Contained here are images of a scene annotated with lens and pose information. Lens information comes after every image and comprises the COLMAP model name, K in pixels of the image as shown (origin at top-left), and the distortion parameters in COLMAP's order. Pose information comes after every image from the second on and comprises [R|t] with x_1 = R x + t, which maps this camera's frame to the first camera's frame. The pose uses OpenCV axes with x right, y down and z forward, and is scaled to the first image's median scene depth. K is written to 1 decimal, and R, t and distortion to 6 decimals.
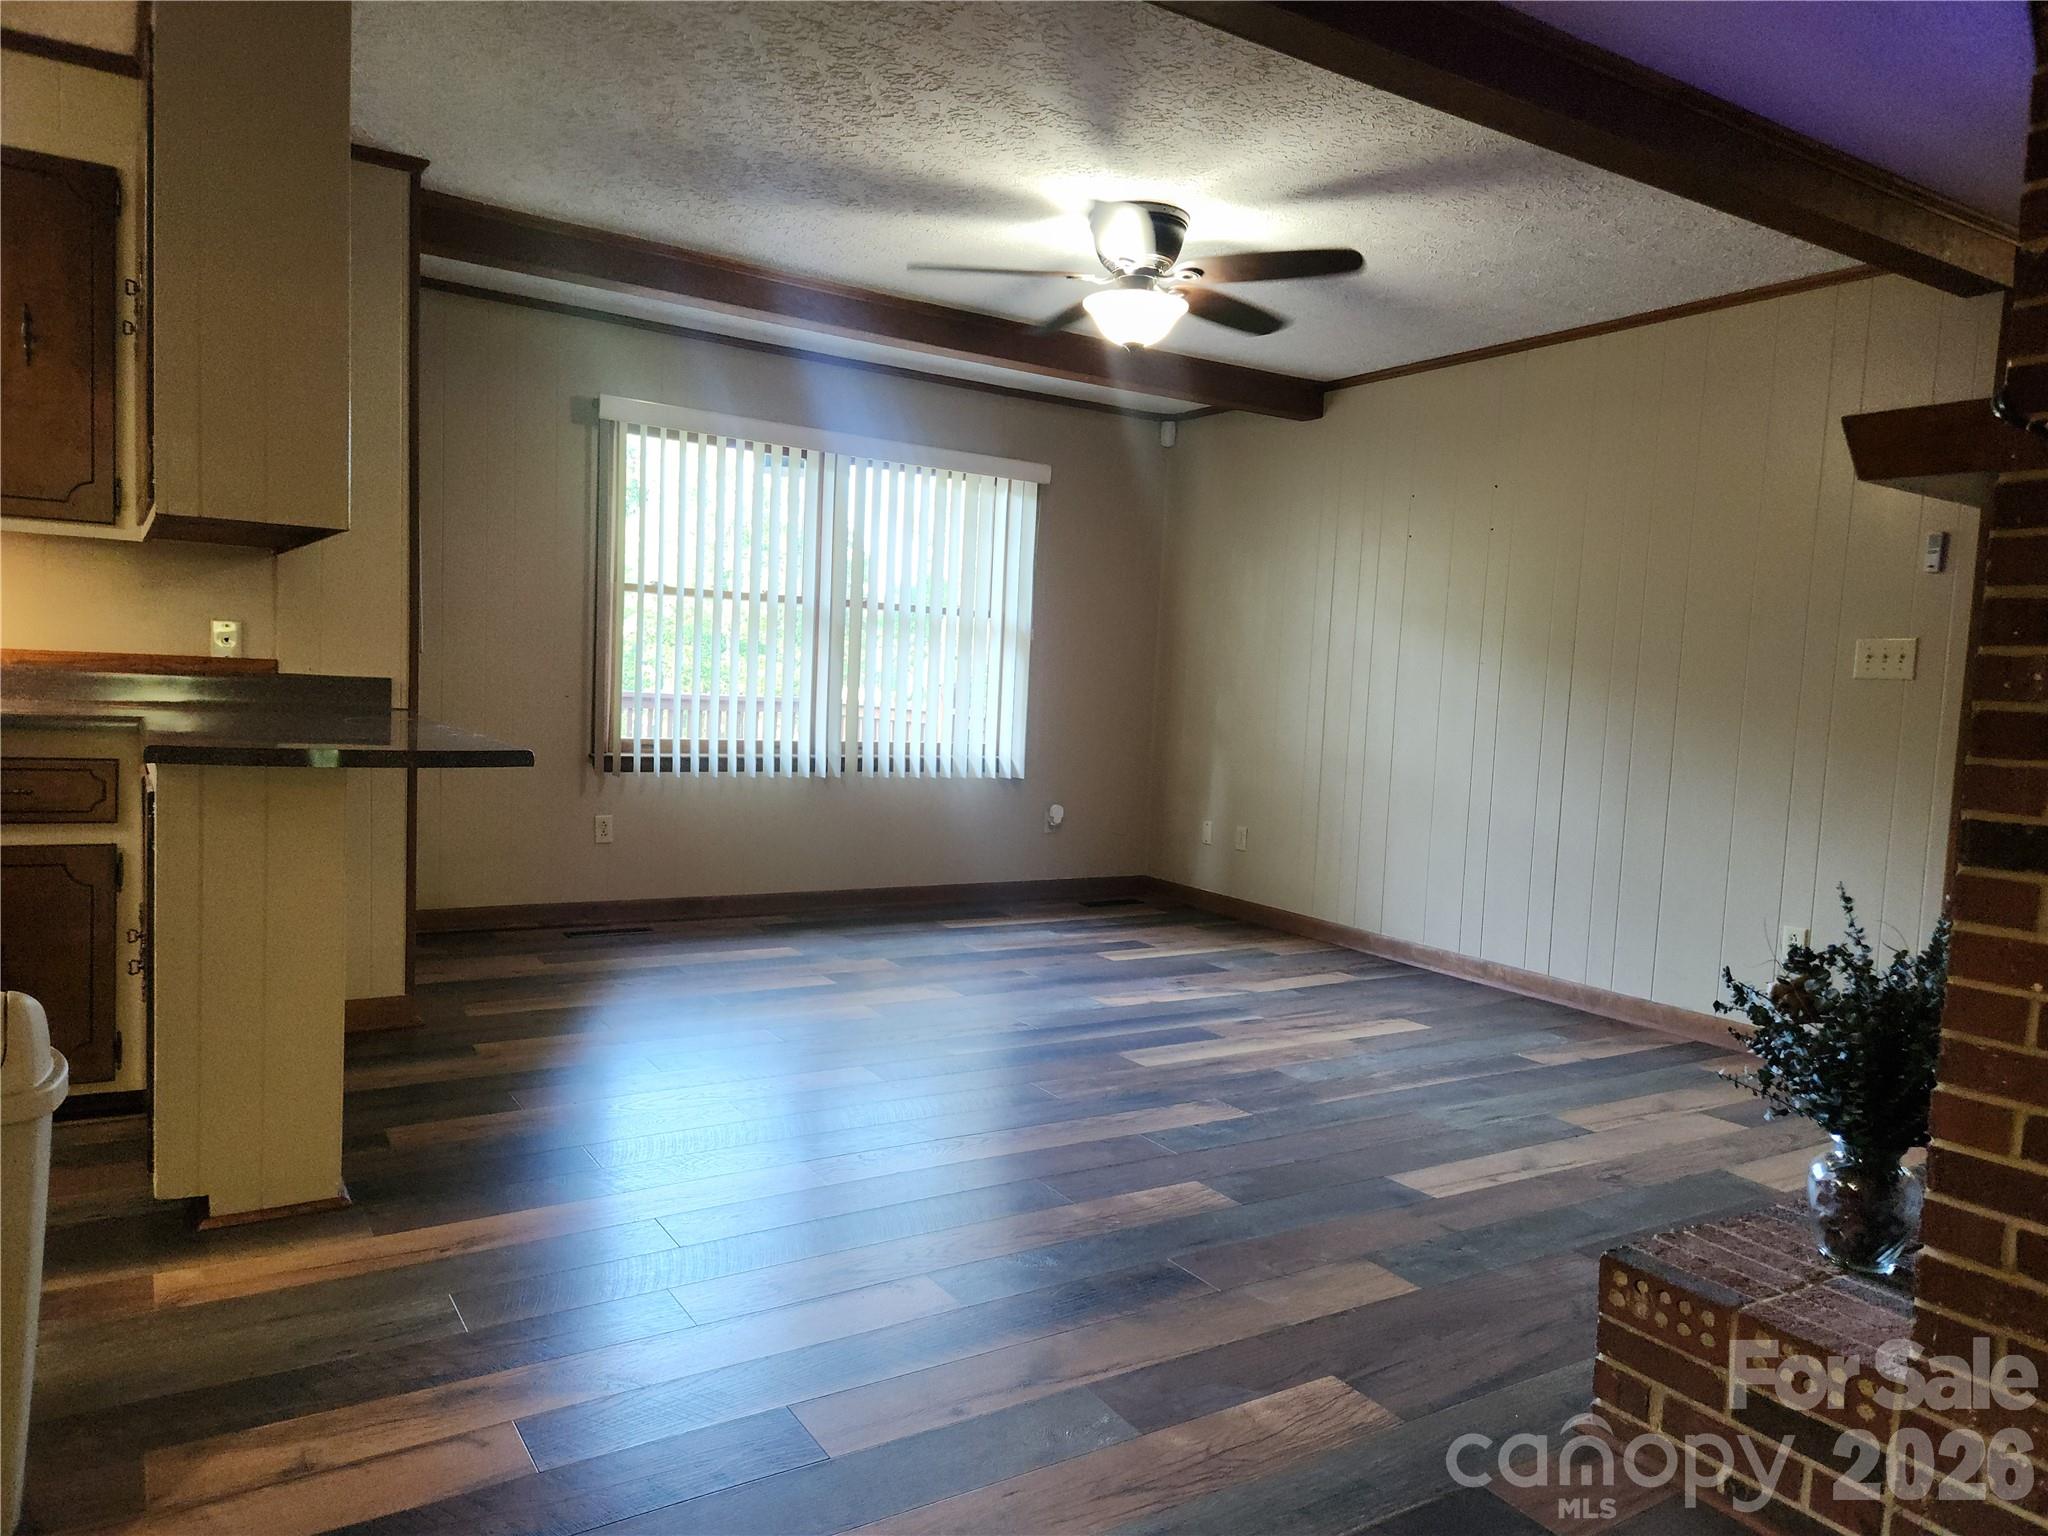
lens RADIAL K [[1358.8, 0, 1027.1], [0, 1358.8, 731.7], [0, 0, 1]] dist [0.078092, -0.076896]
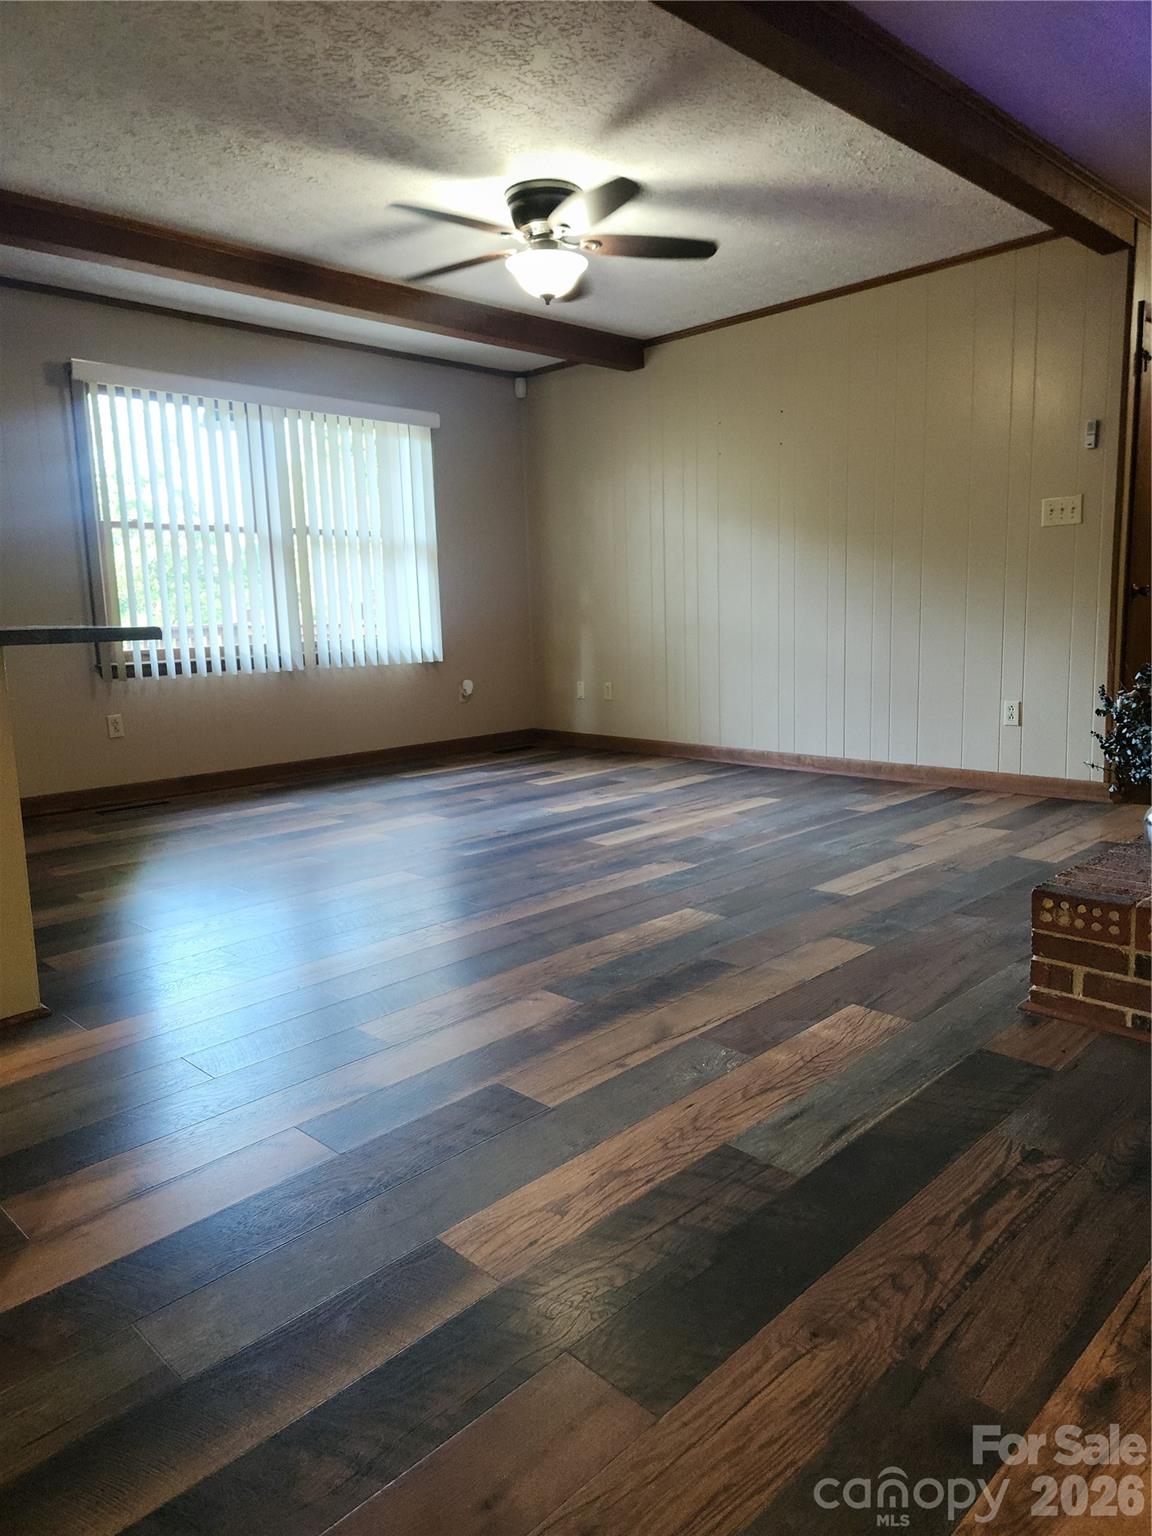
lens RADIAL K [[1026.1, 0, 575.1], [0, 1026.1, 724.6], [0, 0, 1]] dist [0.069162, -0.083798]
pose [[0.973750, -0.100833, 0.204066, -0.127473], [0.085075, 0.992777, 0.084591, 0.033659], [-0.211122, -0.065010, 0.975295, 0.019286]]
